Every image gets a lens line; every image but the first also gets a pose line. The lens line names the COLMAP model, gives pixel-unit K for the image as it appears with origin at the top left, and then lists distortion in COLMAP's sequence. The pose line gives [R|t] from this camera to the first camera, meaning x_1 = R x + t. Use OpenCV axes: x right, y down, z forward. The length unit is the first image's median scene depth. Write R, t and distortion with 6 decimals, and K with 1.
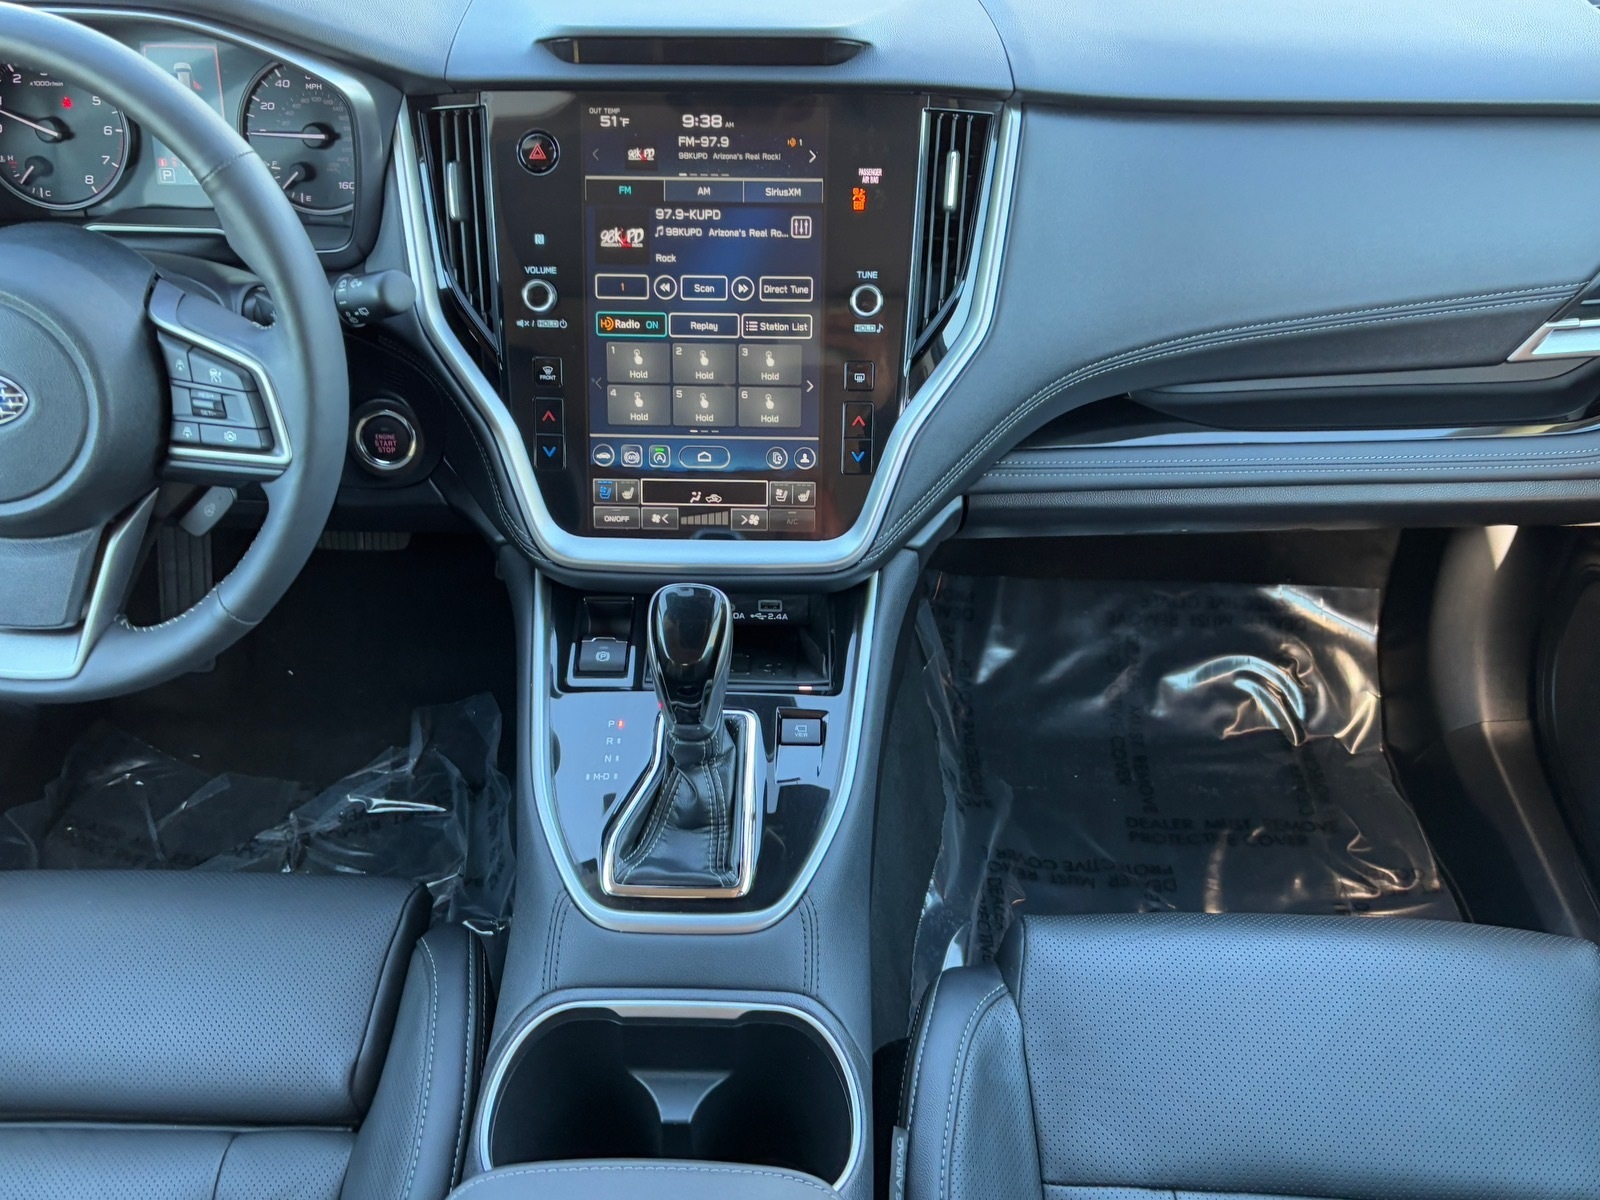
lens RADIAL K [[1486.5, 0, 789.4], [0, 1486.5, 611.9], [0, 0, 1]] dist [0.172920, -0.611985]
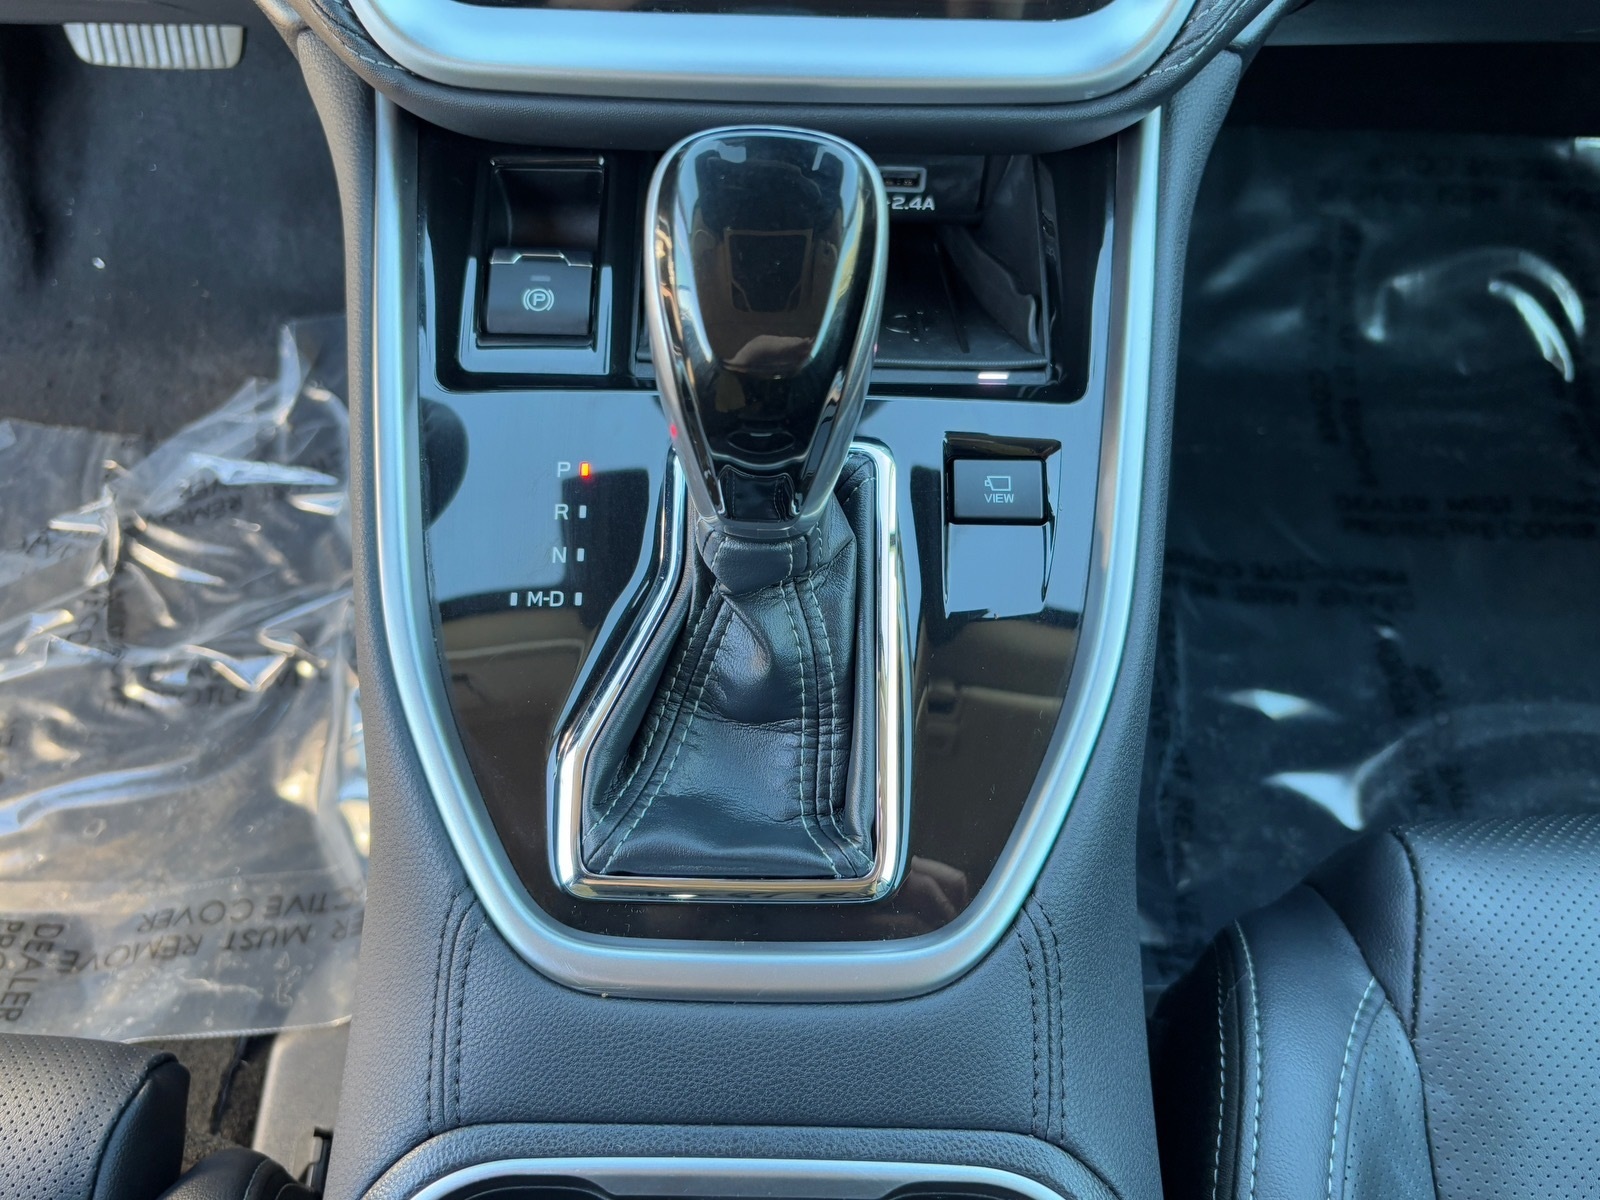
lens RADIAL K [[1383.6, 0, 796.5], [0, 1383.6, 610.6], [0, 0, 1]] dist [-0.008032, -0.000984]
pose [[0.999626, 0.000153, 0.027330, -0.061617], [-0.008630, 0.950591, 0.310325, -0.010514], [-0.025933, -0.310445, 0.950238, 0.596494]]
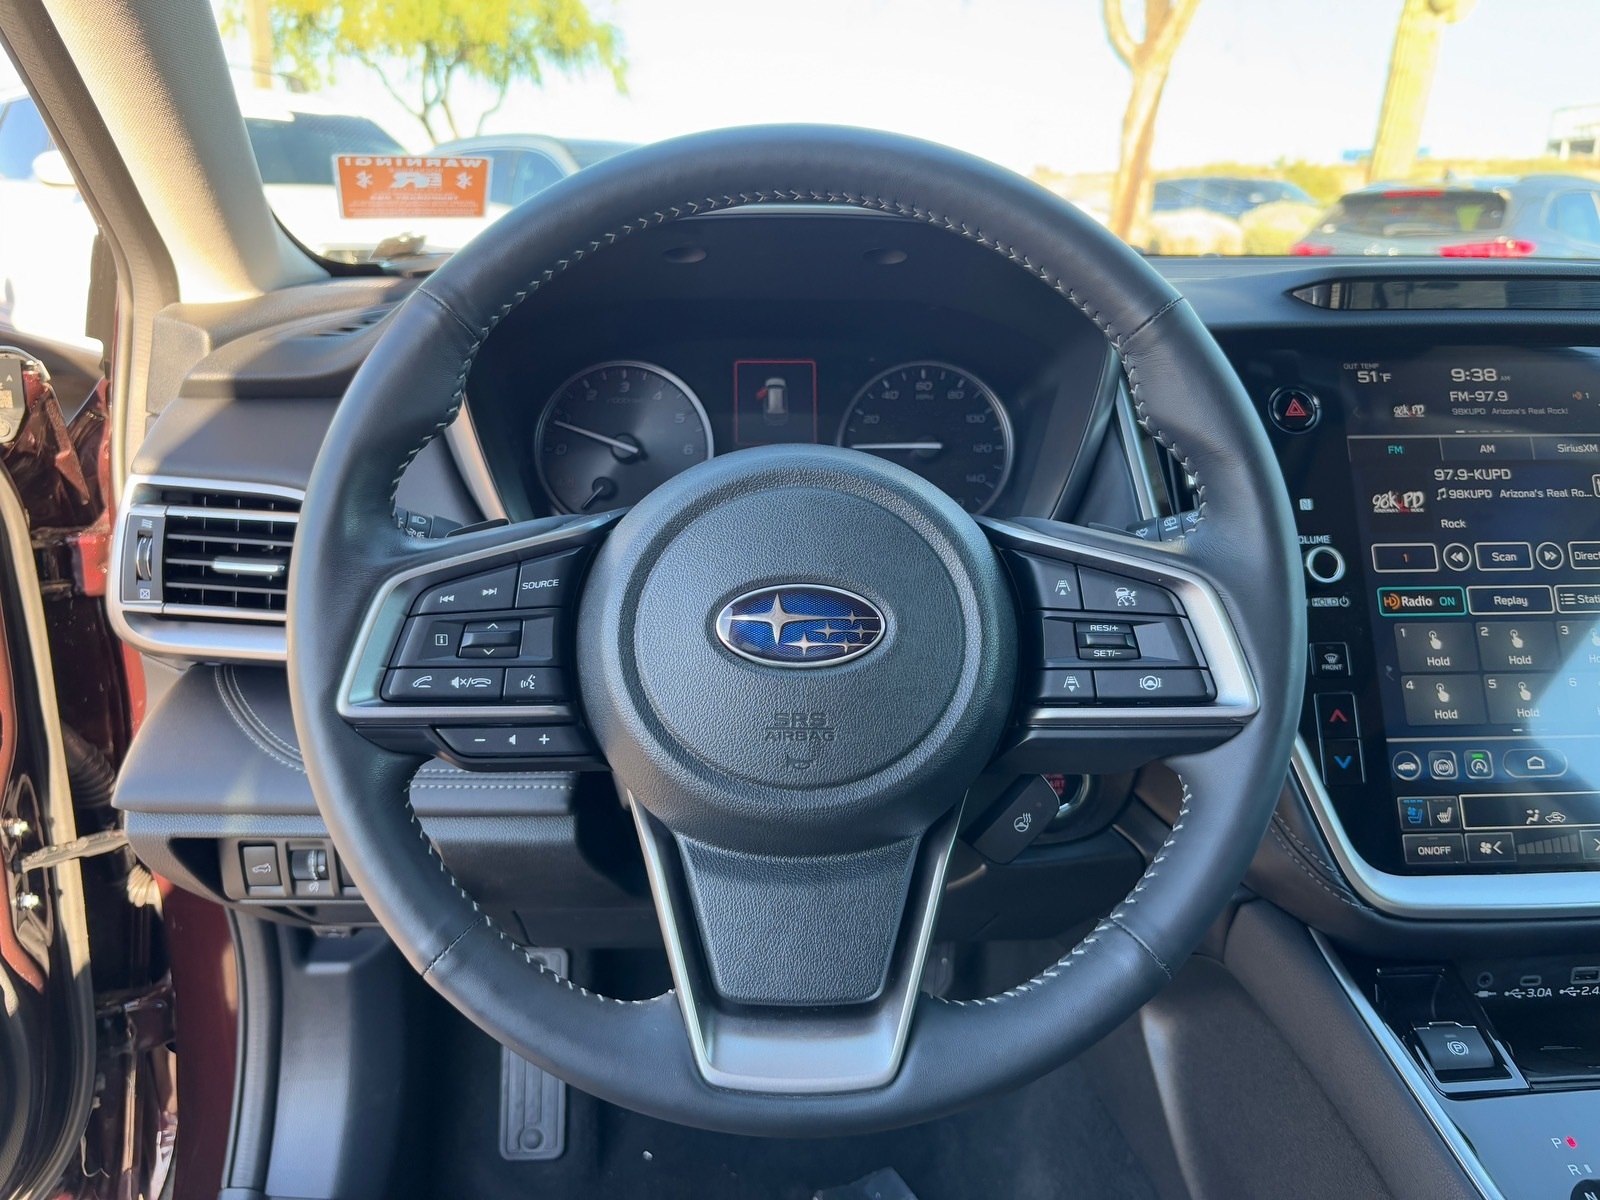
lens RADIAL K [[1209.6, 0, 800.0], [0, 1209.6, 600.0], [0, 0, 1]] dist [0.077671, -0.110823]
pose [[0.997160, -0.020535, 0.072454, -0.485989], [0.047458, 0.918366, -0.392876, 0.049335], [-0.058471, 0.395198, 0.916733, 0.418132]]
